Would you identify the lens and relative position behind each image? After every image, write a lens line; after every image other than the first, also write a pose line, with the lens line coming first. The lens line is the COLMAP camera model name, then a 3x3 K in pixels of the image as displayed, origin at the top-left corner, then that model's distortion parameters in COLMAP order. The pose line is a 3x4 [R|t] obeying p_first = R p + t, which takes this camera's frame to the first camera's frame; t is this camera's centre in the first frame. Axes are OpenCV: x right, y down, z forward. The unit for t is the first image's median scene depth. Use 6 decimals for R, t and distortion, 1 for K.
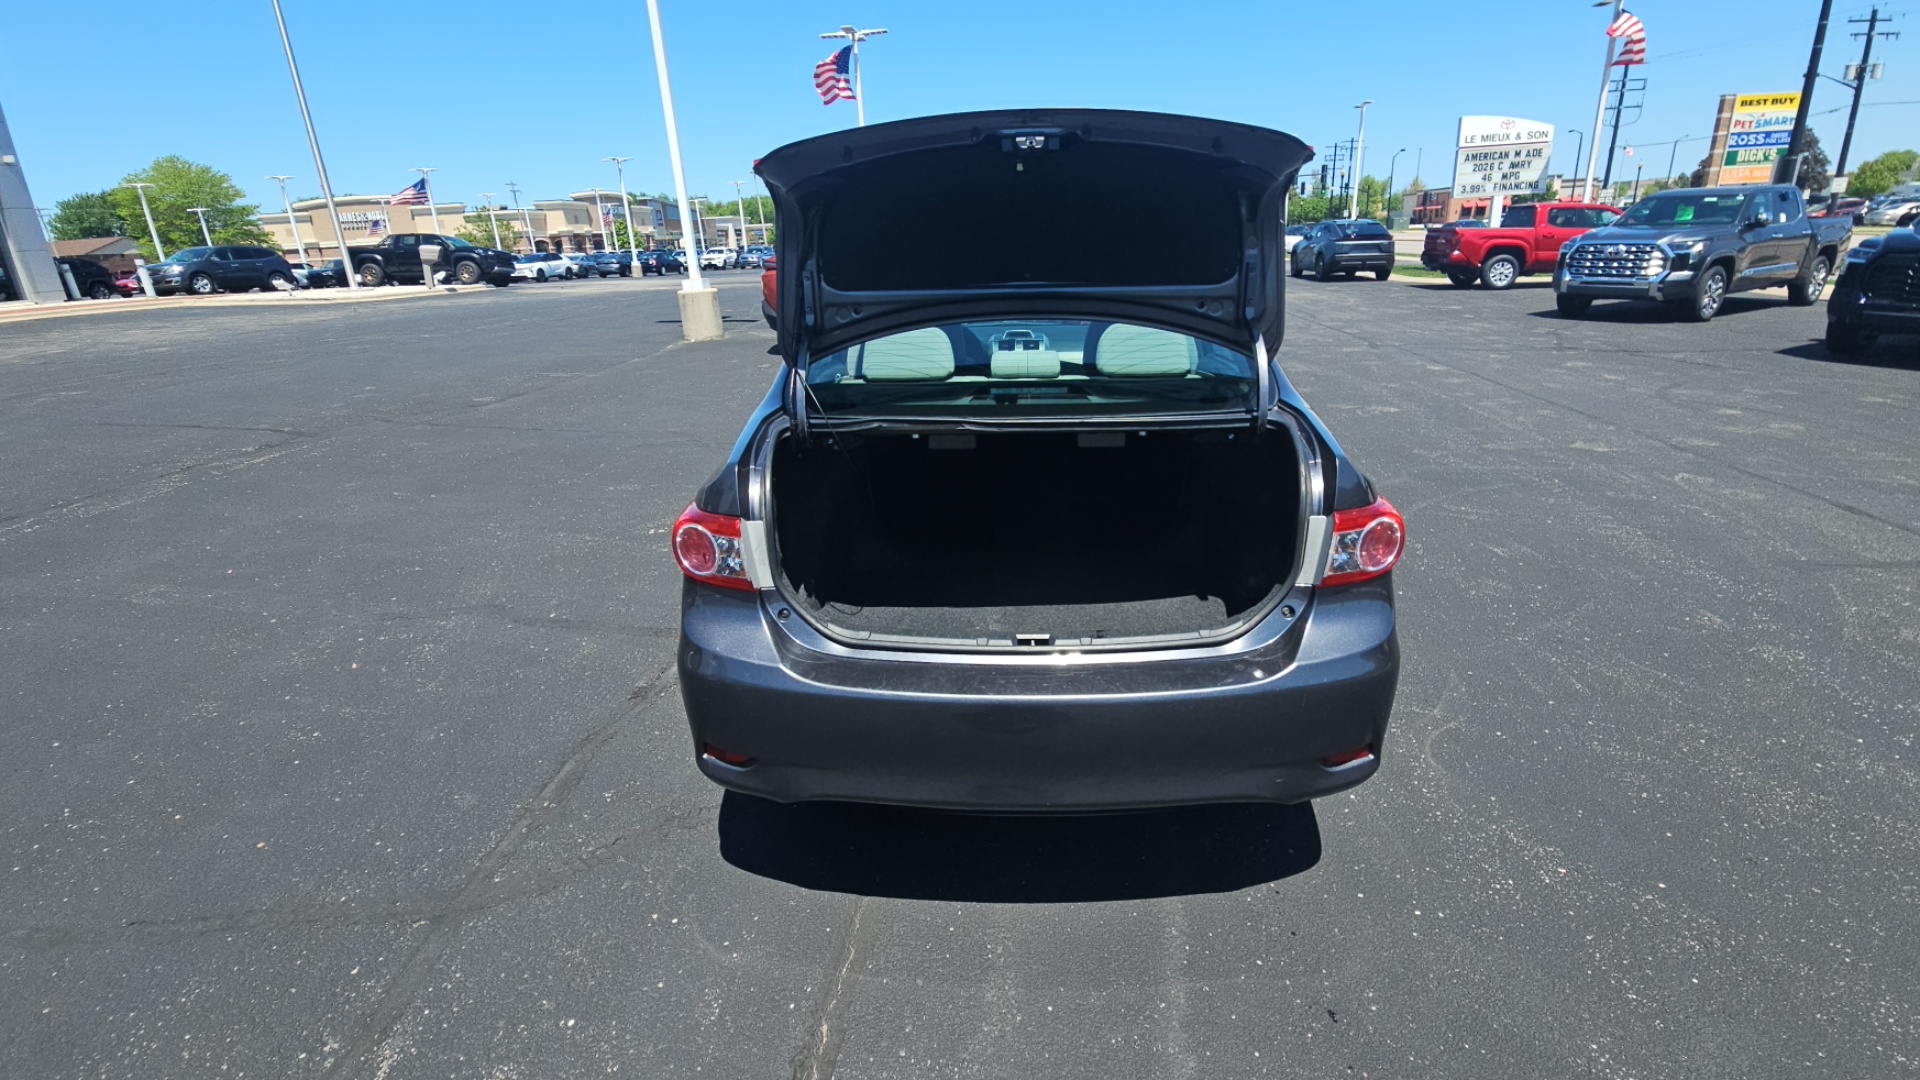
lens RADIAL K [[856.1, 0, 972.4], [0, 856.1, 539.2], [0, 0, 1]] dist [0.008922, -0.007762]
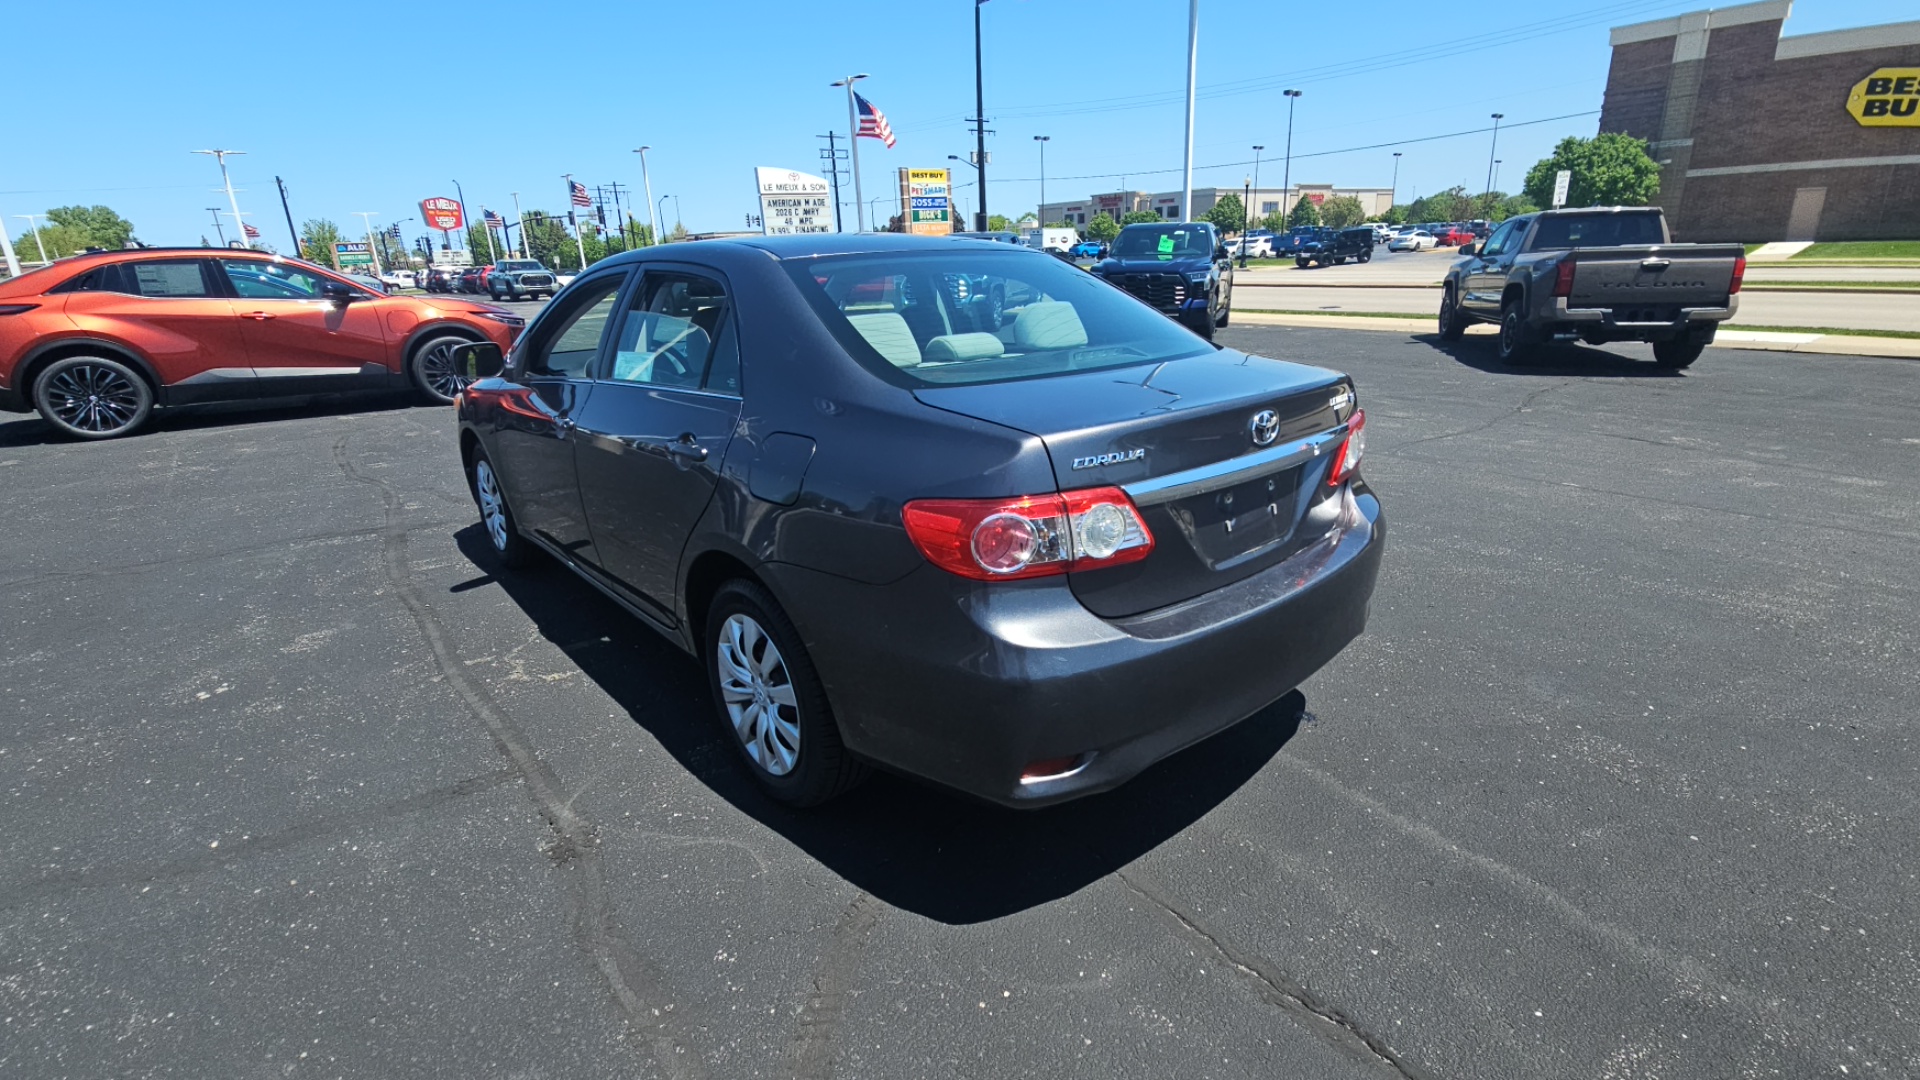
lens RADIAL K [[856.1, 0, 976.3], [0, 856.1, 546.2], [0, 0, 1]] dist [0.008922, -0.007762]
pose [[0.721228, -0.212238, 0.659382, -0.067889], [0.236090, 0.970227, 0.054057, -0.002840], [-0.651223, 0.116686, 0.749862, 0.027358]]
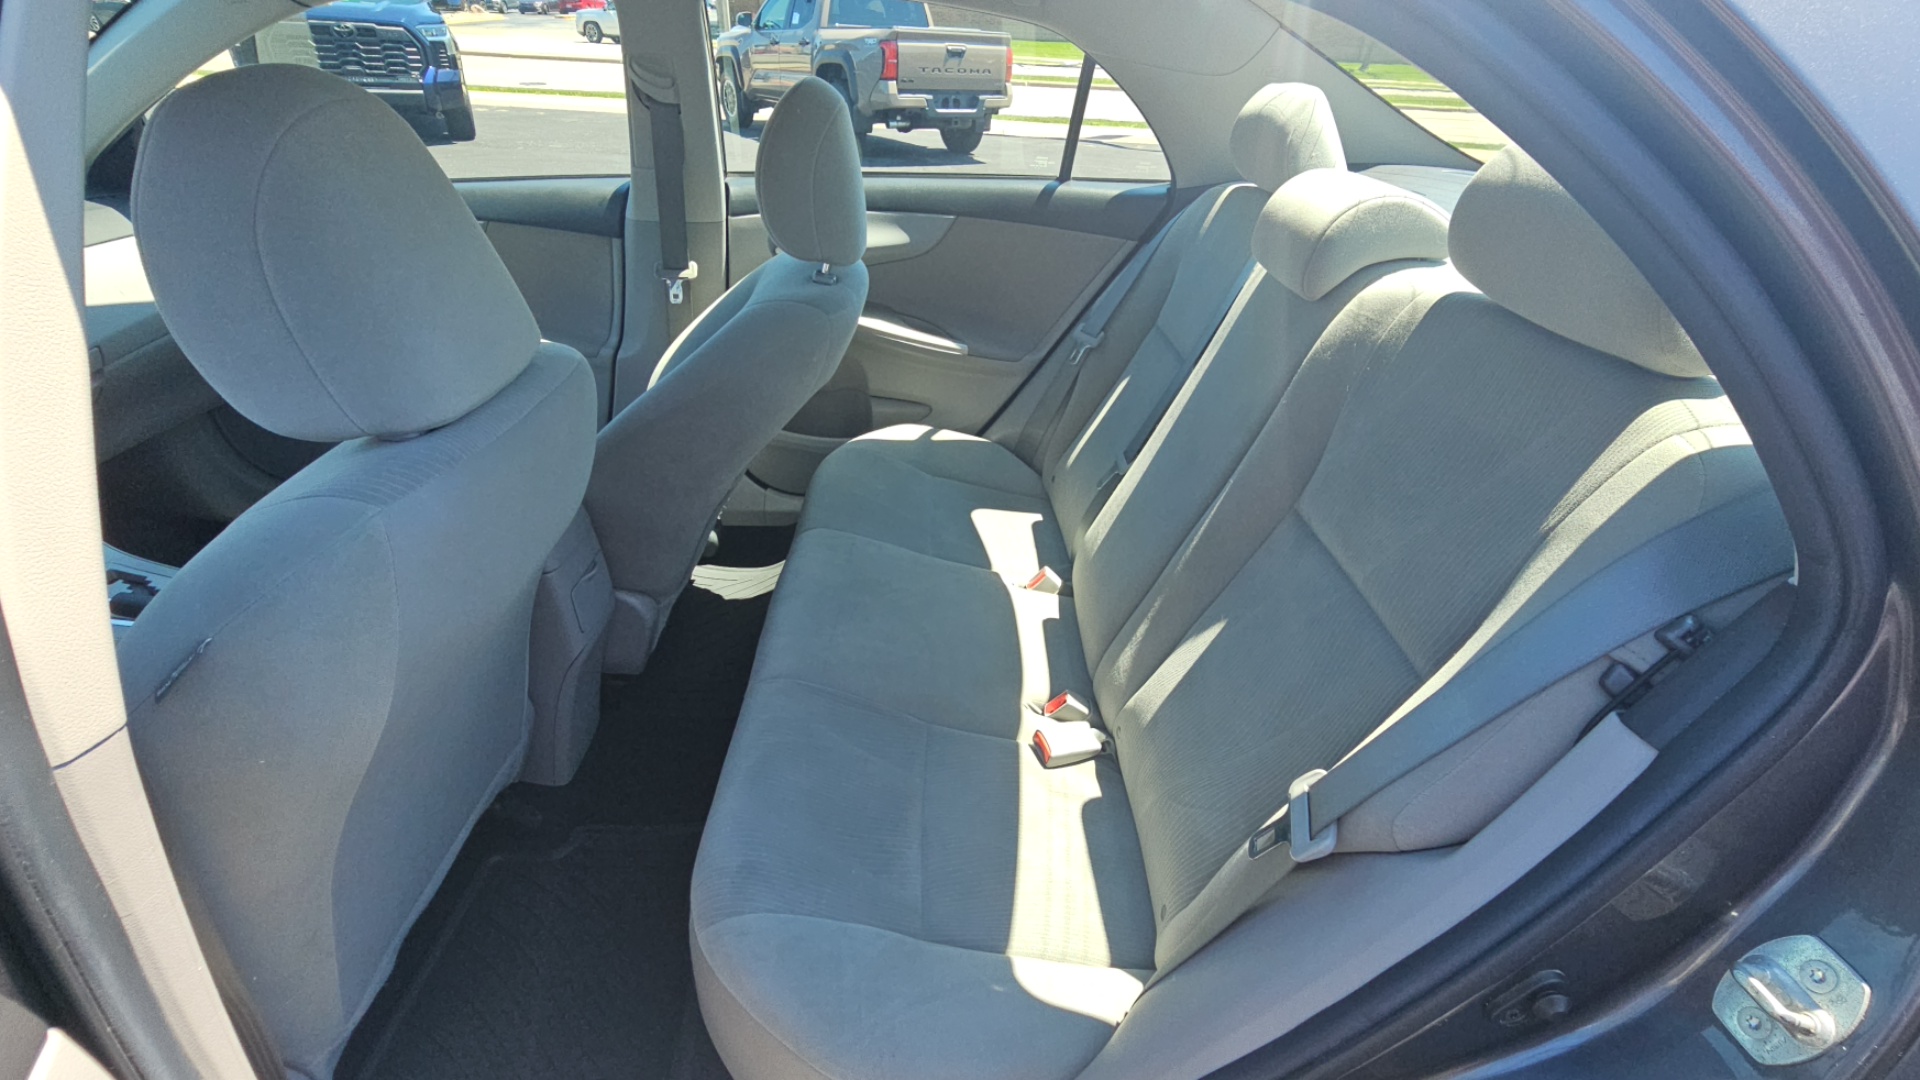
lens RADIAL K [[856.1, 0, 976.7], [0, 856.1, 541.1], [0, 0, 1]] dist [0.008922, -0.007762]
pose [[-0.072719, -0.484910, 0.871536, -0.033866], [0.290481, 0.825667, 0.483626, -0.033050], [-0.954114, 0.288333, 0.080815, 0.123445]]
